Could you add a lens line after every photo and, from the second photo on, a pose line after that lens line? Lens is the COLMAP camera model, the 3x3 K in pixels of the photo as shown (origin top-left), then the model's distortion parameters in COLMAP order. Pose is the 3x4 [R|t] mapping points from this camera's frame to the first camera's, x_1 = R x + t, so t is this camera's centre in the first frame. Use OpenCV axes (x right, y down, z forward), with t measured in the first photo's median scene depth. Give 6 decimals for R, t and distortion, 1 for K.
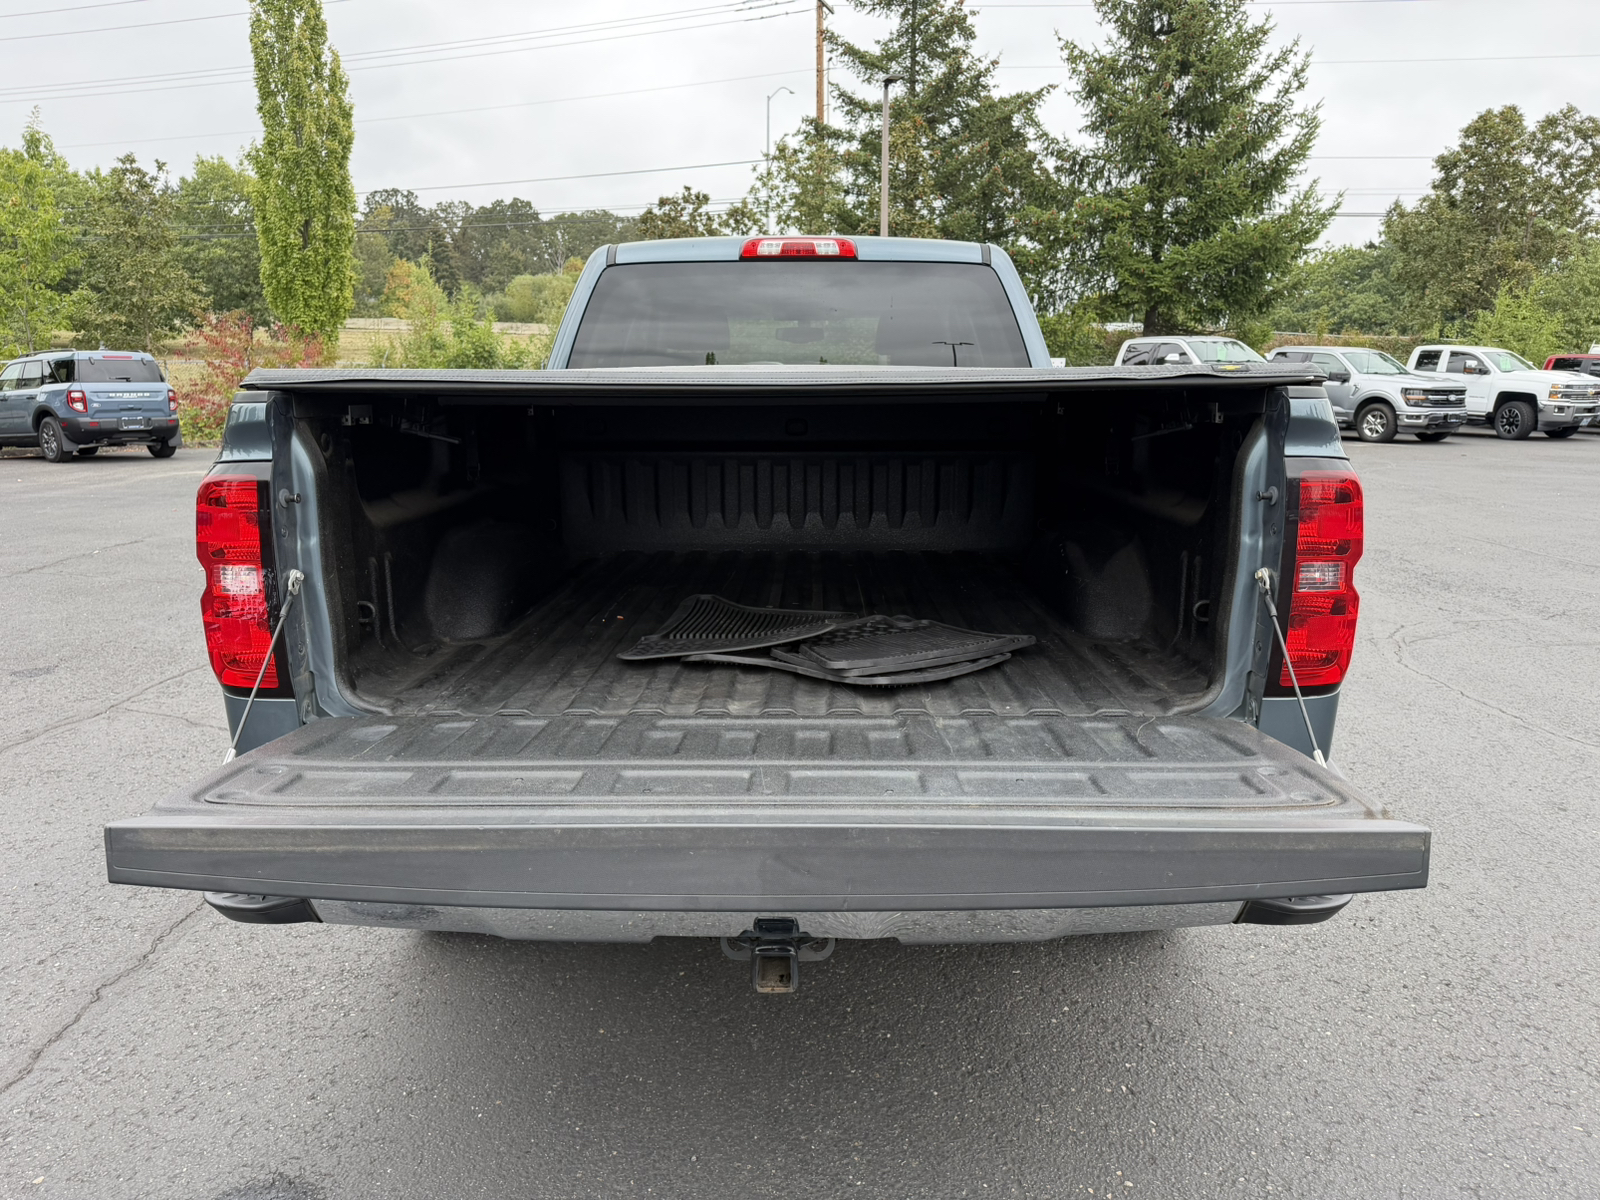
lens RADIAL K [[1130.1, 0, 800.0], [0, 1130.1, 600.0], [0, 0, 1]] dist [0.033493, -0.039183]
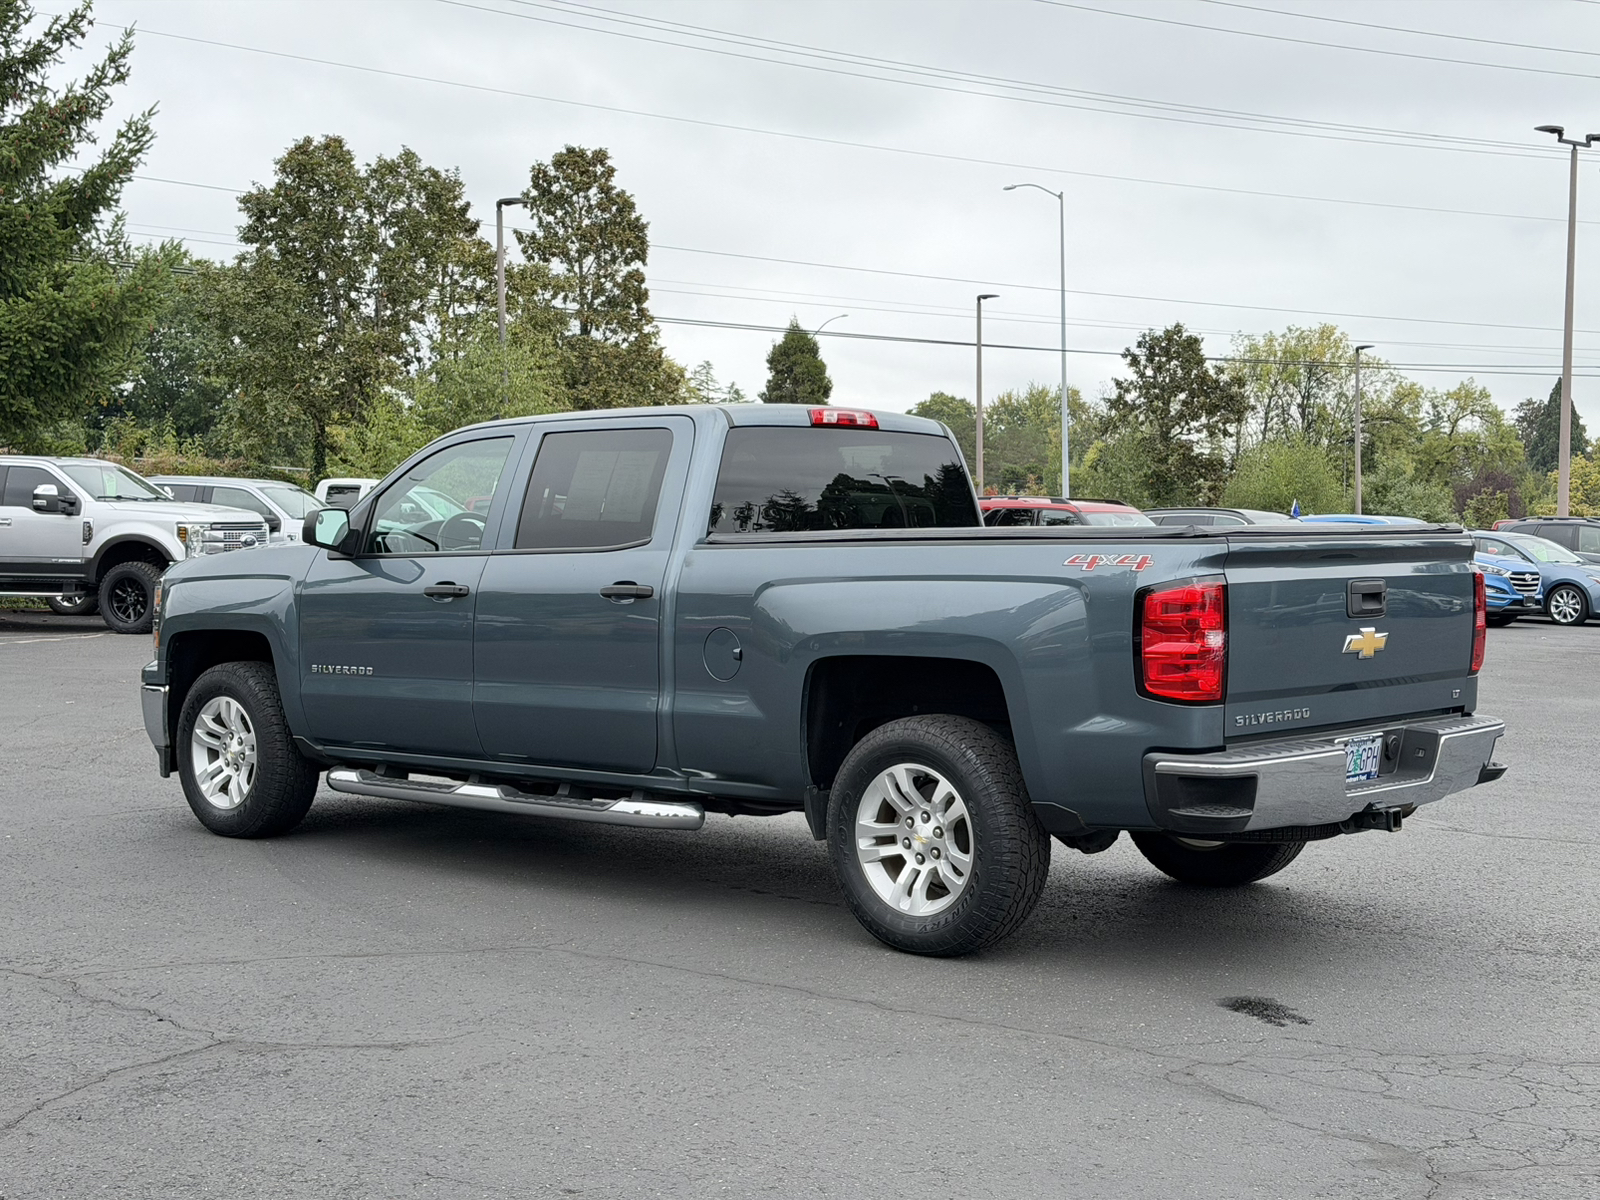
lens RADIAL K [[2222.0, 0, 800.0], [0, 2222.0, 600.0], [0, 0, 1]] dist [0.175435, -0.366905]
pose [[0.661497, -0.024129, 0.749559, -0.240264], [0.142444, 0.985330, -0.093990, 0.010909], [-0.736296, 0.168944, 0.655230, -0.058382]]
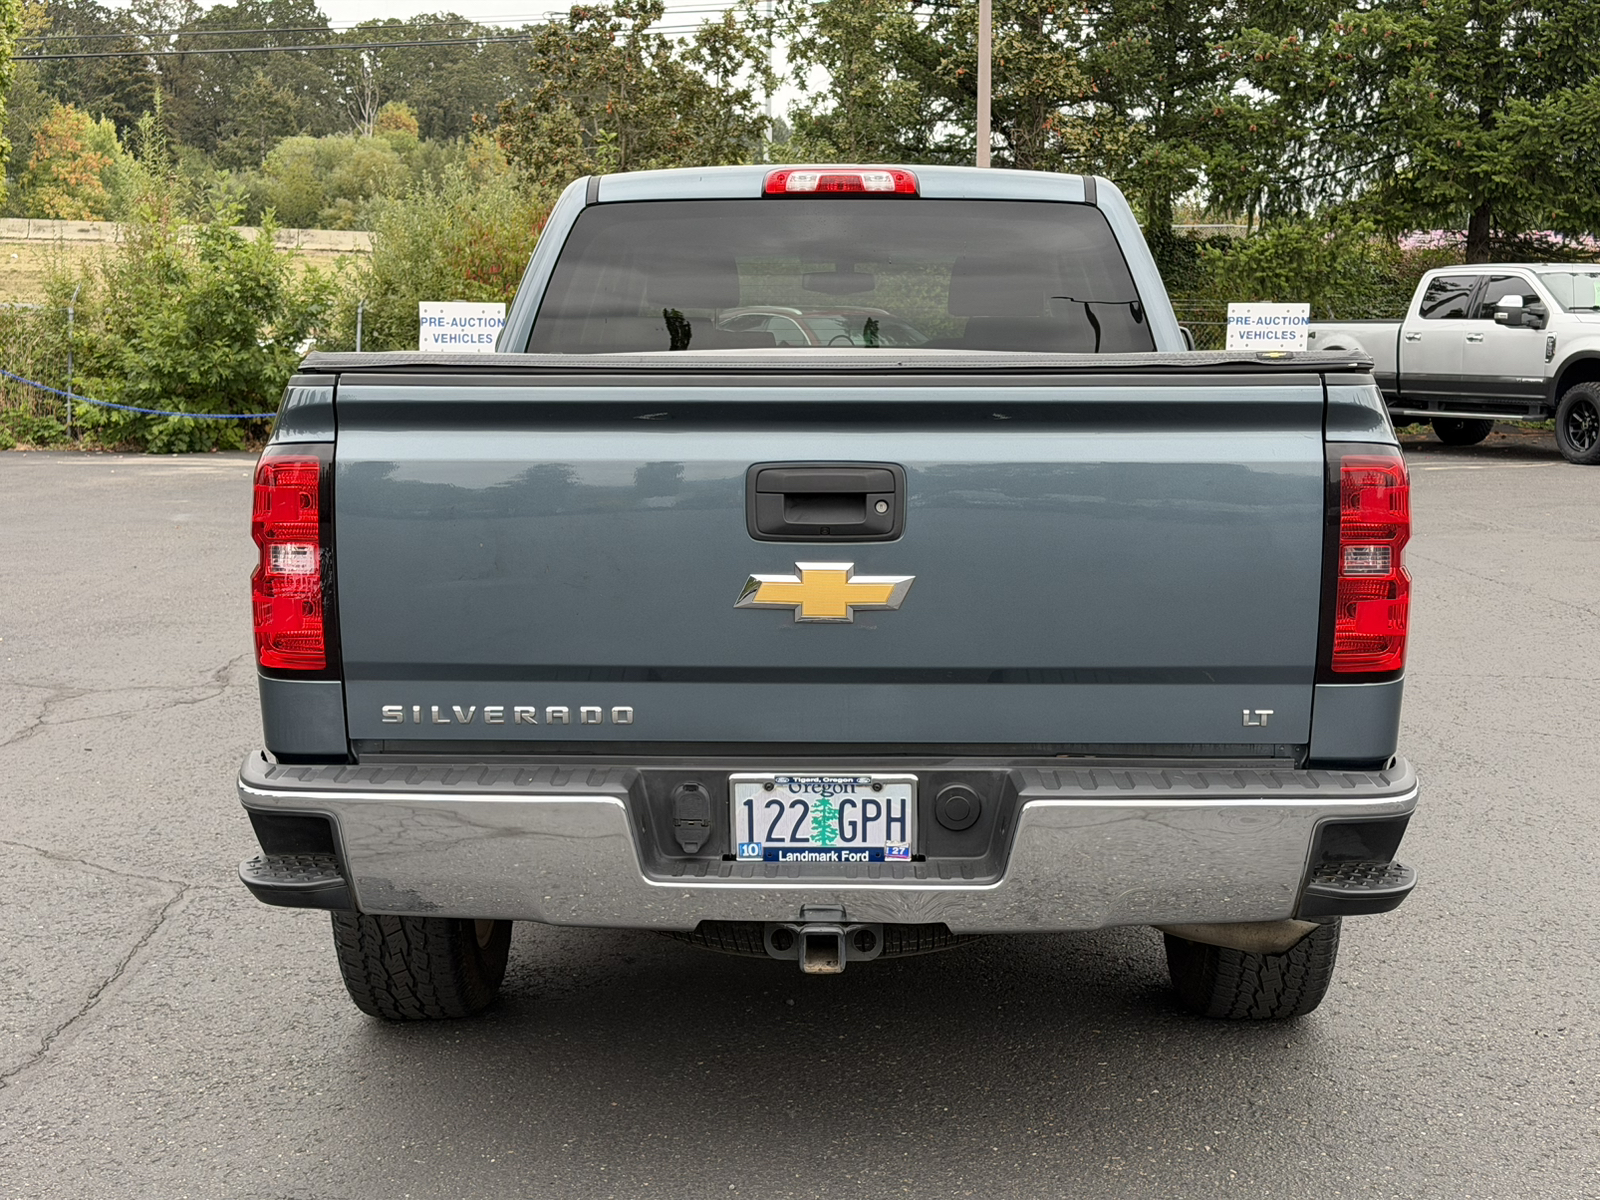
lens RADIAL K [[2222.0, 0, 800.0], [0, 2222.0, 600.0], [0, 0, 1]] dist [0.175435, -0.366905]
pose [[0.999922, 0.005153, -0.011406, -0.001375], [-0.005994, 0.997164, -0.075022, 0.010866], [0.010987, 0.075085, 0.997117, -0.064171]]
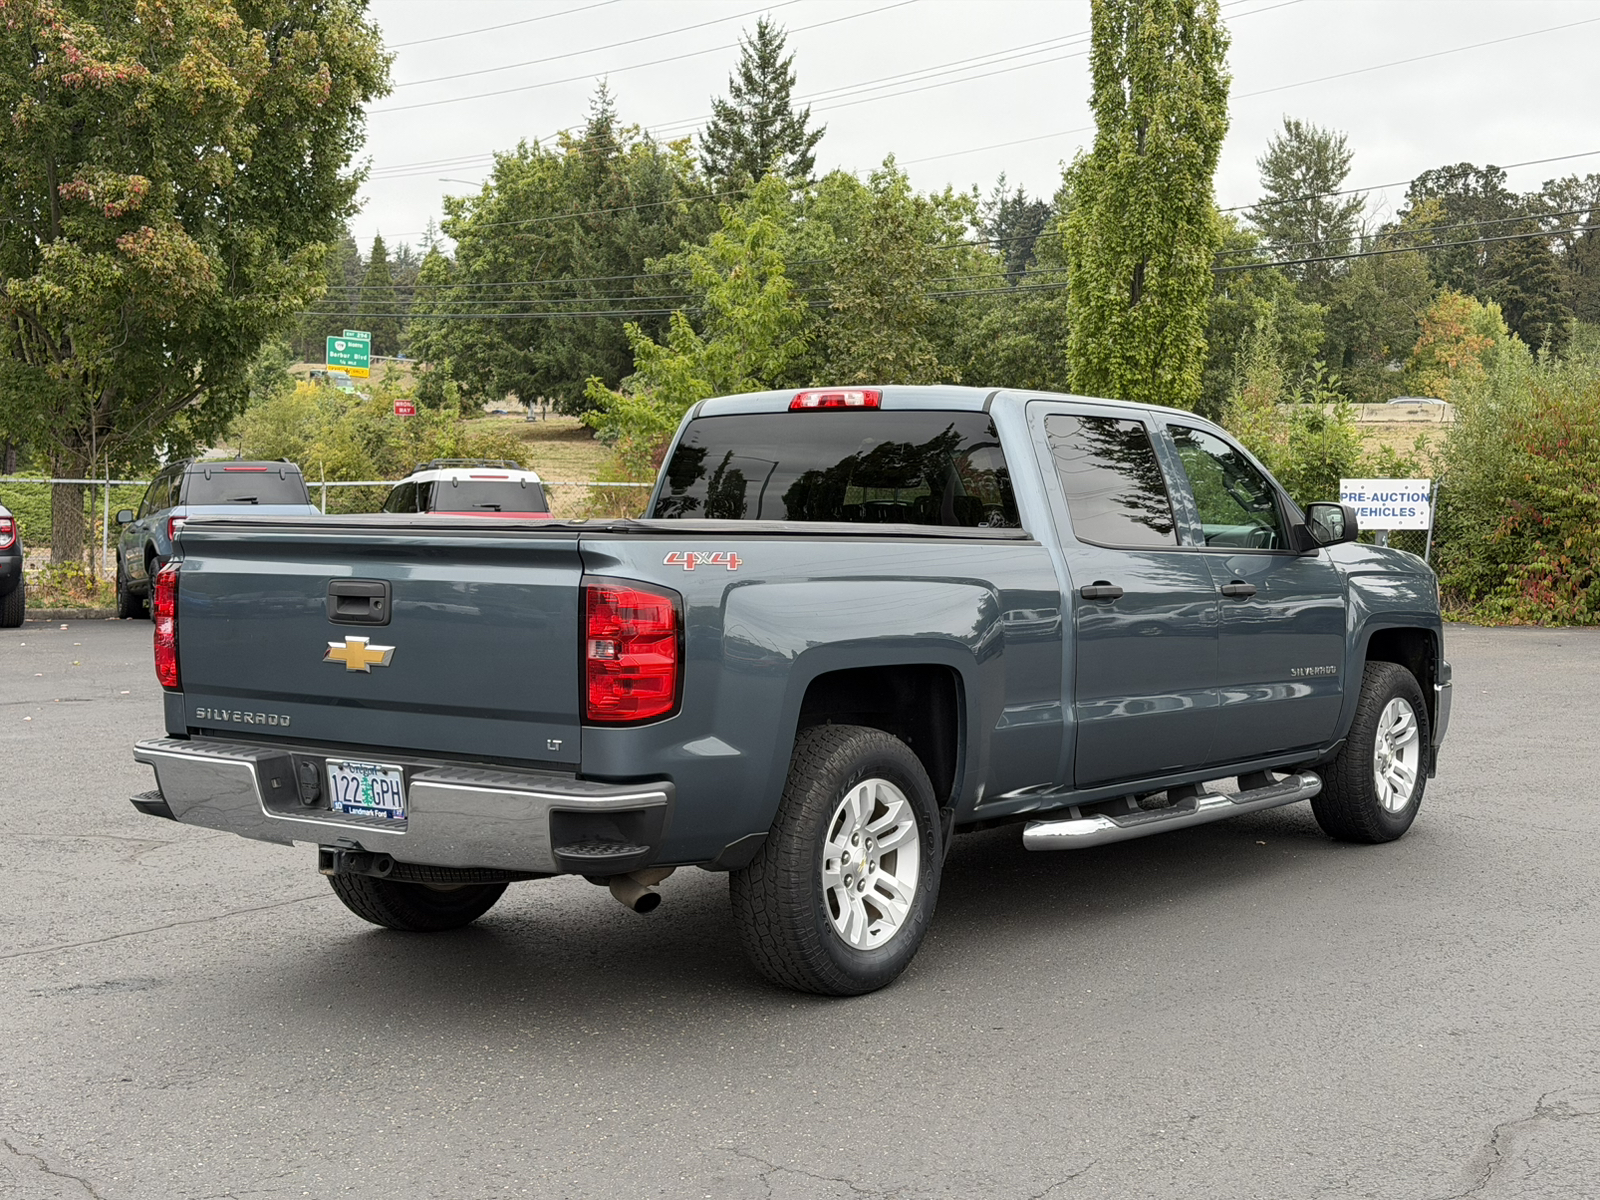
lens RADIAL K [[2222.0, 0, 800.0], [0, 2222.0, 600.0], [0, 0, 1]] dist [0.175435, -0.366905]
pose [[0.809186, 0.033342, -0.586606, 0.164852], [-0.121381, 0.986338, -0.111375, 0.014843], [0.574878, 0.161325, 0.802178, -0.089581]]
